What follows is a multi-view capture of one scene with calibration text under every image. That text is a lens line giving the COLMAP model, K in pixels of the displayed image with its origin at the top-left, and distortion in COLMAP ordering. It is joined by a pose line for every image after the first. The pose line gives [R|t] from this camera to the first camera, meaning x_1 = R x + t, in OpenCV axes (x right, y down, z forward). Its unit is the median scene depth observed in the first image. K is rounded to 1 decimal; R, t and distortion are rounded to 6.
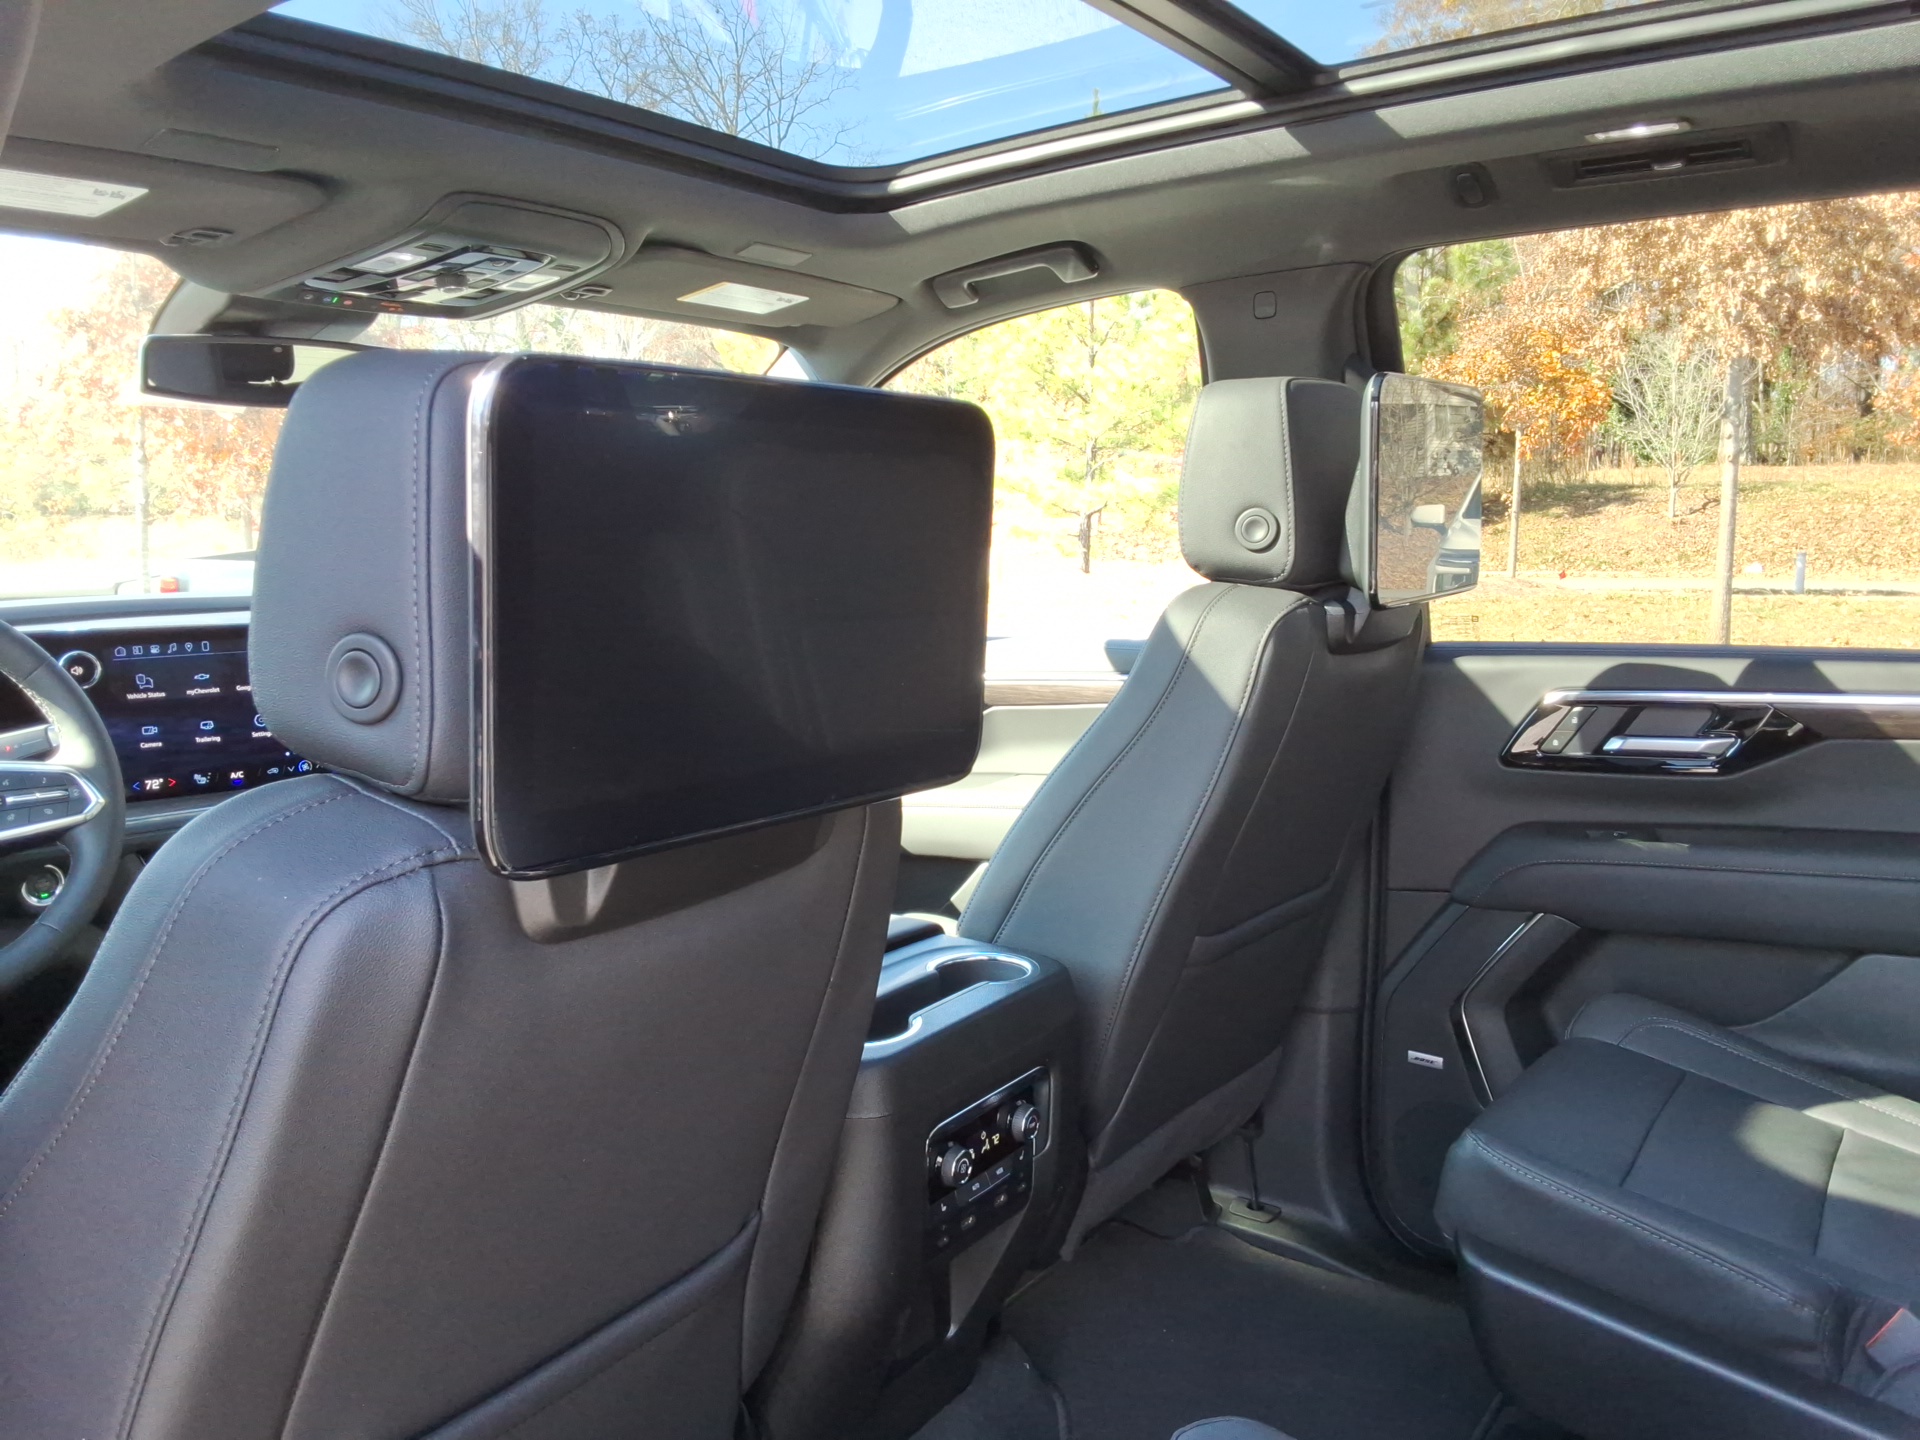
lens RADIAL K [[1548.5, 0, 969.5], [0, 1548.5, 696.8], [0, 0, 1]] dist [0.084617, -0.119800]
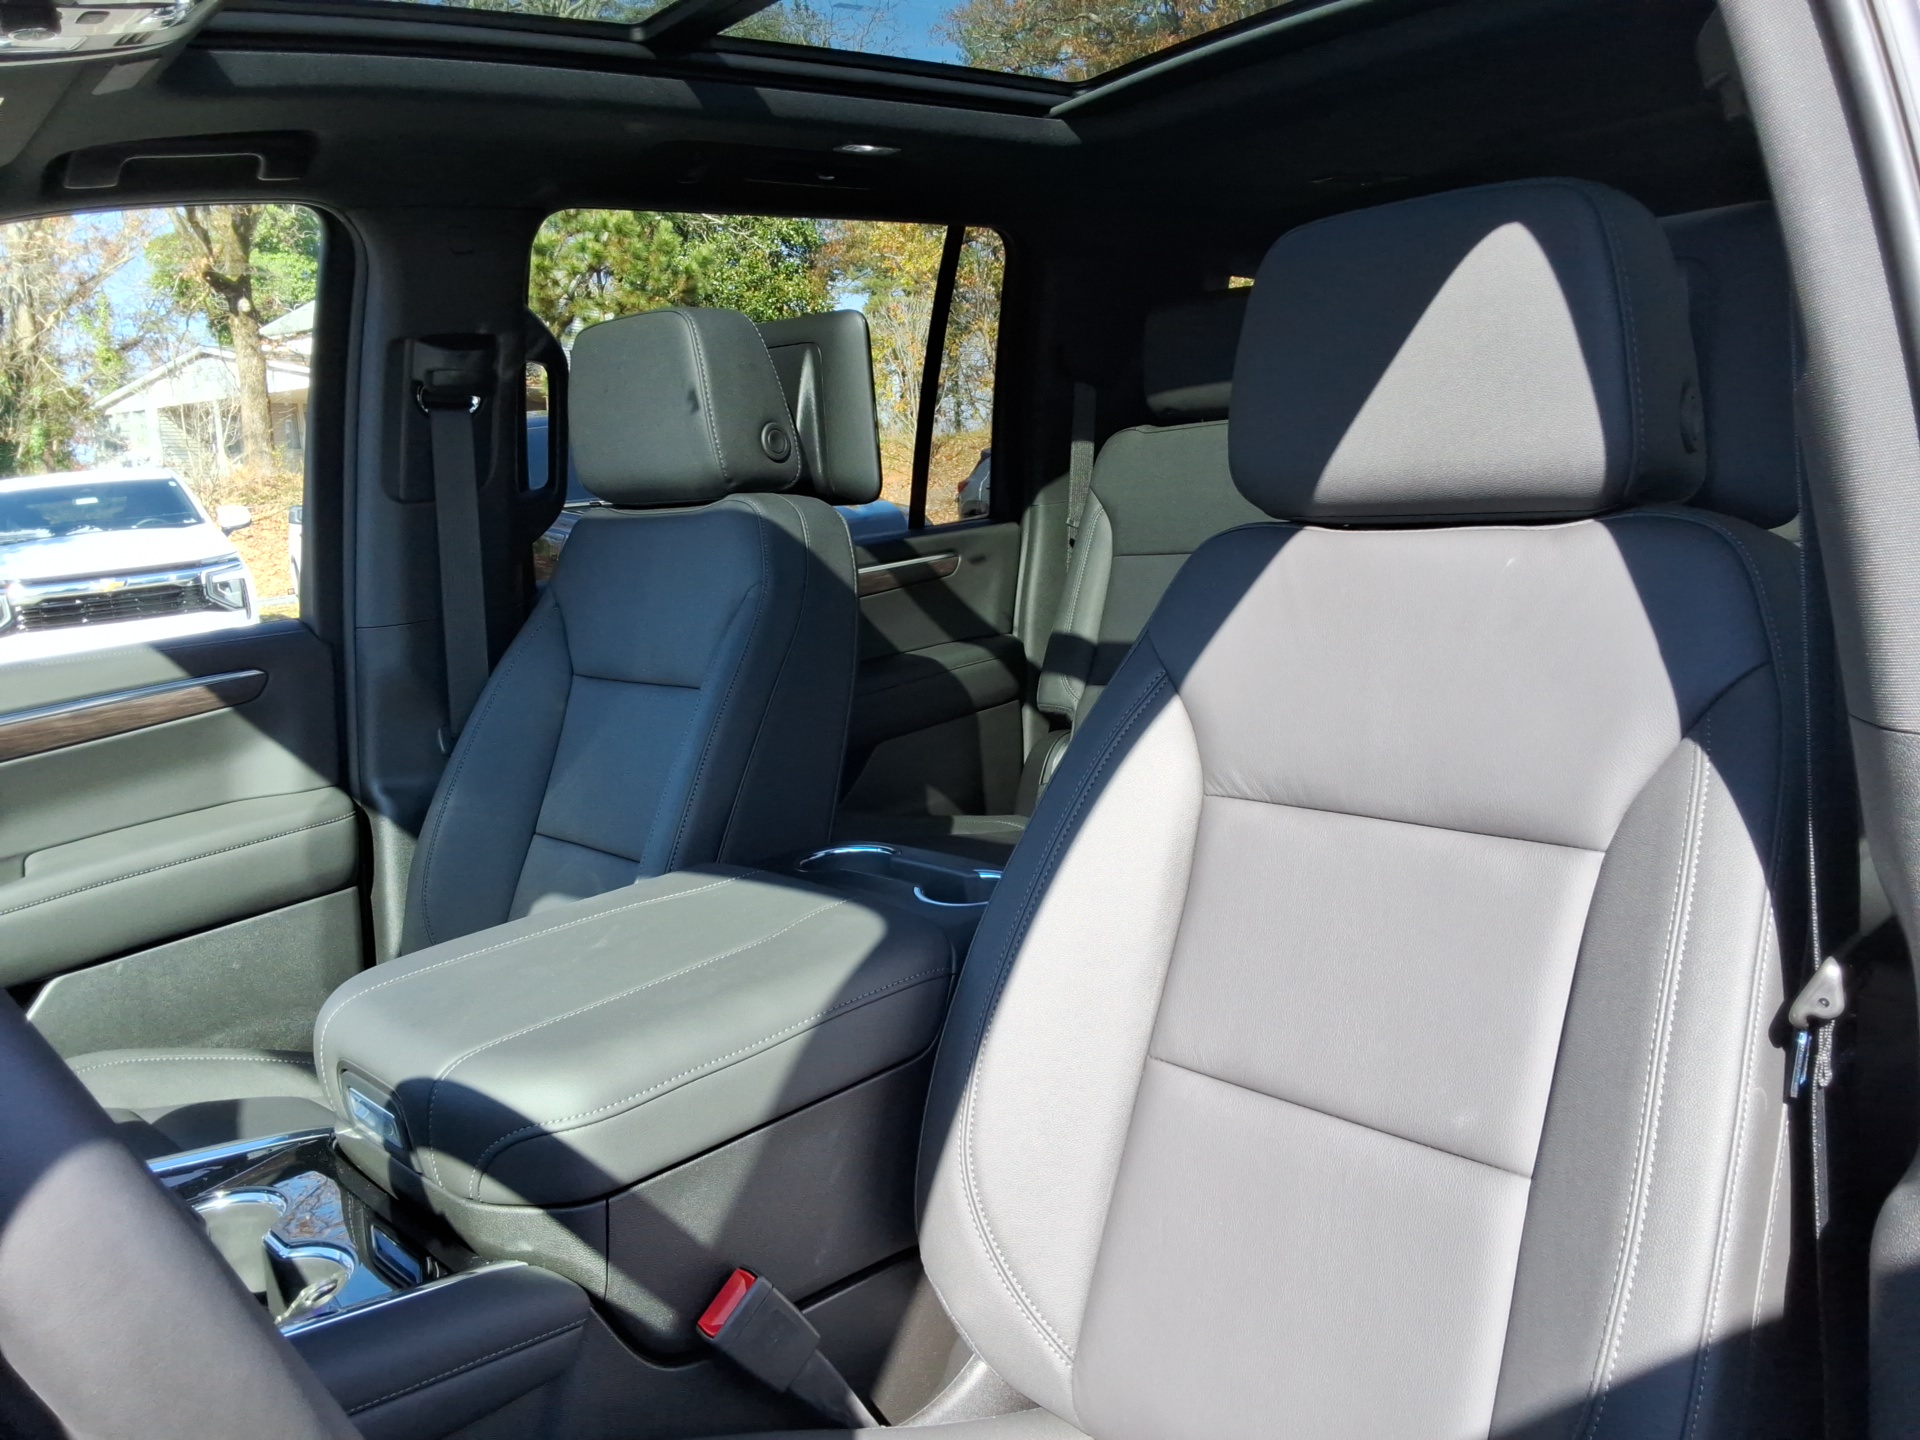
lens RADIAL K [[1530.9, 0, 971.3], [0, 1530.9, 710.2], [0, 0, 1]] dist [0.090807, -0.142731]
pose [[0.222425, -0.167651, 0.960427, -0.709314], [0.197904, 0.972359, 0.123901, -0.026159], [-0.954652, 0.162514, 0.249456, 0.505343]]
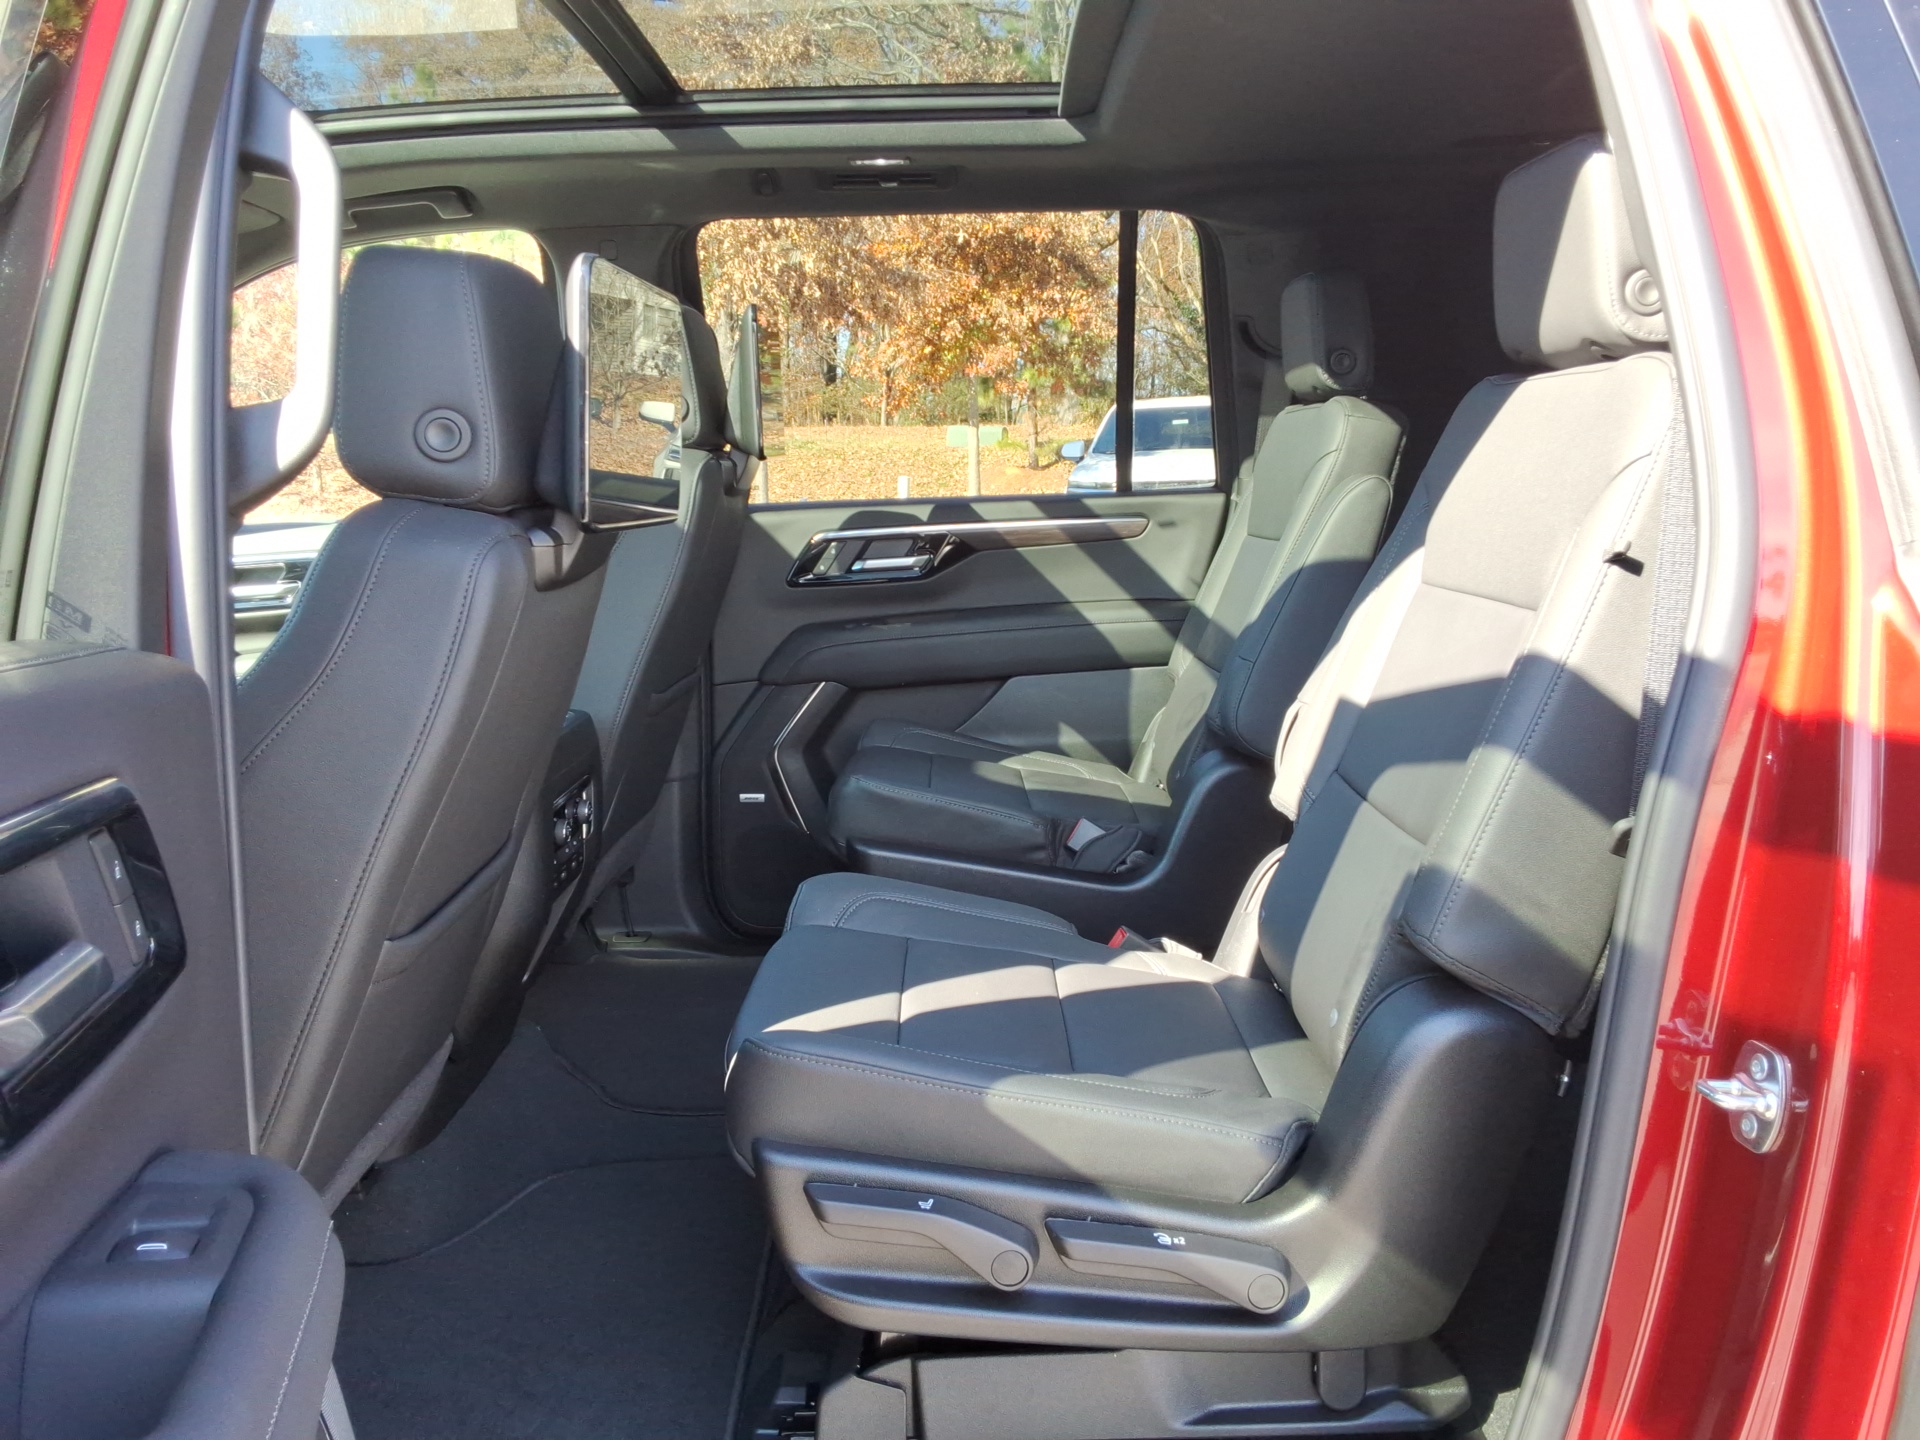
lens RADIAL K [[1530.9, 0, 971.3], [0, 1530.9, 710.2], [0, 0, 1]] dist [0.090807, -0.142731]
pose [[0.822709, -0.095708, 0.560348, -0.342538], [0.075006, 0.995383, 0.059887, 0.088654], [-0.563493, -0.007241, 0.826089, -0.288888]]
